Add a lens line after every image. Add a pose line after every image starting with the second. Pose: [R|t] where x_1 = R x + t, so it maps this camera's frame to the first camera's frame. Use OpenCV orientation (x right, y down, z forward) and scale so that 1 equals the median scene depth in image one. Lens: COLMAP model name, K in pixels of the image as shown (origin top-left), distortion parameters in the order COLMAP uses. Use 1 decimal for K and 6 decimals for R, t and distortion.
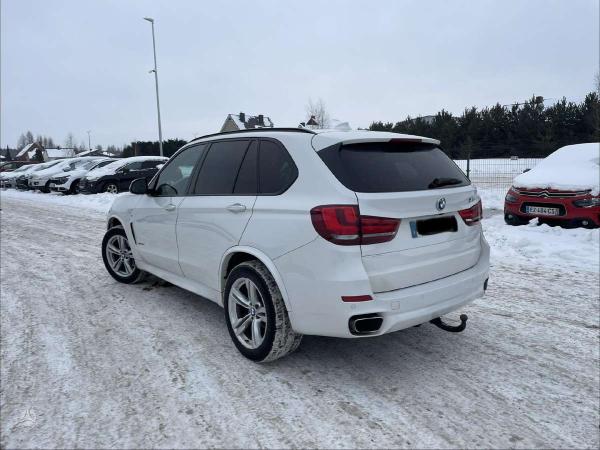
lens RADIAL K [[457.8, 0, 300.0], [0, 457.8, 225.0], [0, 0, 1]] dist [0.069239, -0.065594]
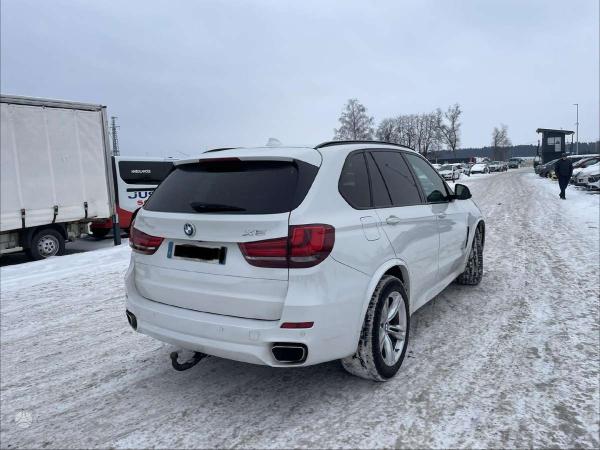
lens RADIAL K [[443.0, 0, 300.0], [0, 443.0, 225.0], [0, 0, 1]] dist [0.061755, -0.060078]
pose [[0.256543, 0.087316, -0.962581, 1.151089], [-0.078990, 0.994474, 0.069157, -0.124187], [0.963300, 0.058293, 0.262022, 0.920718]]
